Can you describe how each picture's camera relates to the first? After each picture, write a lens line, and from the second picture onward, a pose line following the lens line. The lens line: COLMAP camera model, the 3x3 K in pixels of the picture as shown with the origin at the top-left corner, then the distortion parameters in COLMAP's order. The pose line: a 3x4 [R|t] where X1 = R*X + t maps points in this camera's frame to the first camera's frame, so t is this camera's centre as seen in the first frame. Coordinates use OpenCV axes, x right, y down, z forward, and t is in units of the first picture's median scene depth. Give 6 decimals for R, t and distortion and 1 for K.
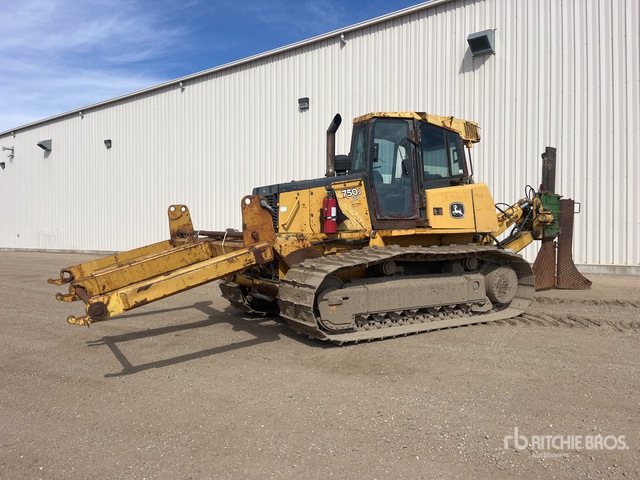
lens RADIAL K [[504.7, 0, 320.1], [0, 504.7, 241.5], [0, 0, 1]] dist [0.004997, -0.000332]
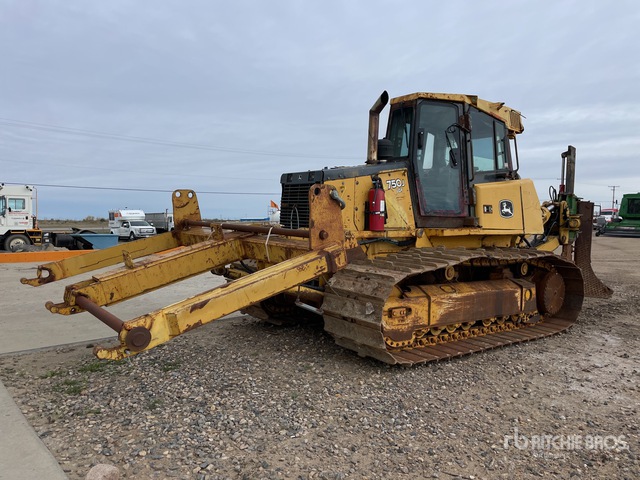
lens RADIAL K [[504.7, 0, 320.2], [0, 504.7, 236.6], [0, 0, 1]] dist [0.004997, -0.000332]
pose [[0.992270, 0.030093, 0.120395, -0.165570], [-0.031929, 0.999401, 0.013346, -0.014362], [-0.119921, -0.017087, 0.992636, 0.160315]]
